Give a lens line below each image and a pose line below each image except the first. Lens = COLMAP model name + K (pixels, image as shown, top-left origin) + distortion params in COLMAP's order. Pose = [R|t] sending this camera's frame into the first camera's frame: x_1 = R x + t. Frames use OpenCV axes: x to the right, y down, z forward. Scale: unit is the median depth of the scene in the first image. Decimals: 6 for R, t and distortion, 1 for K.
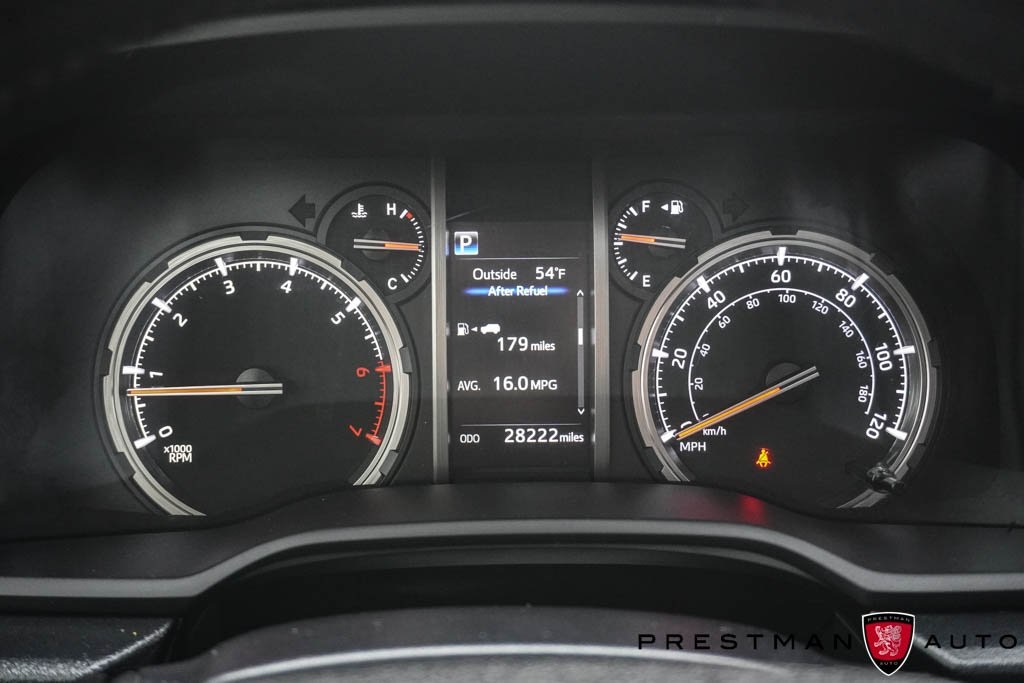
lens RADIAL K [[1176.1, 0, 514.9], [0, 1176.1, 341.8], [0, 0, 1]] dist [0.020948, 0.000000]
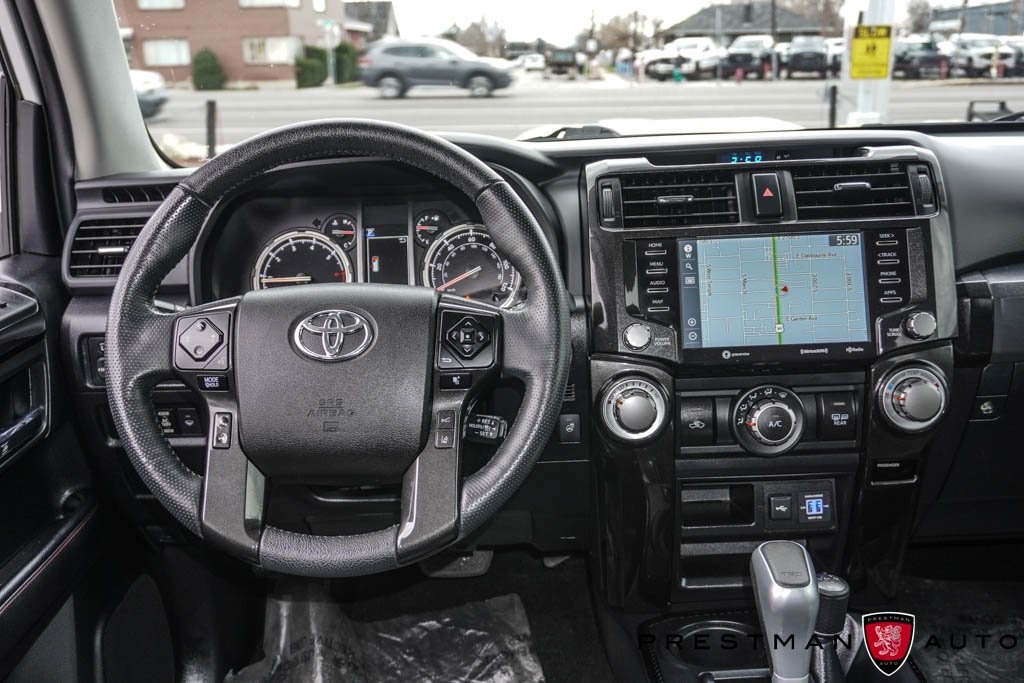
lens RADIAL K [[1025.4, 0, 512.9], [0, 1025.4, 340.8], [0, 0, 1]] dist [0.007315, 0.000000]
pose [[0.998707, -0.029030, -0.041721, 0.438603], [0.024561, 0.994283, -0.103911, 0.489504], [0.044499, 0.102752, 0.993711, -1.630372]]
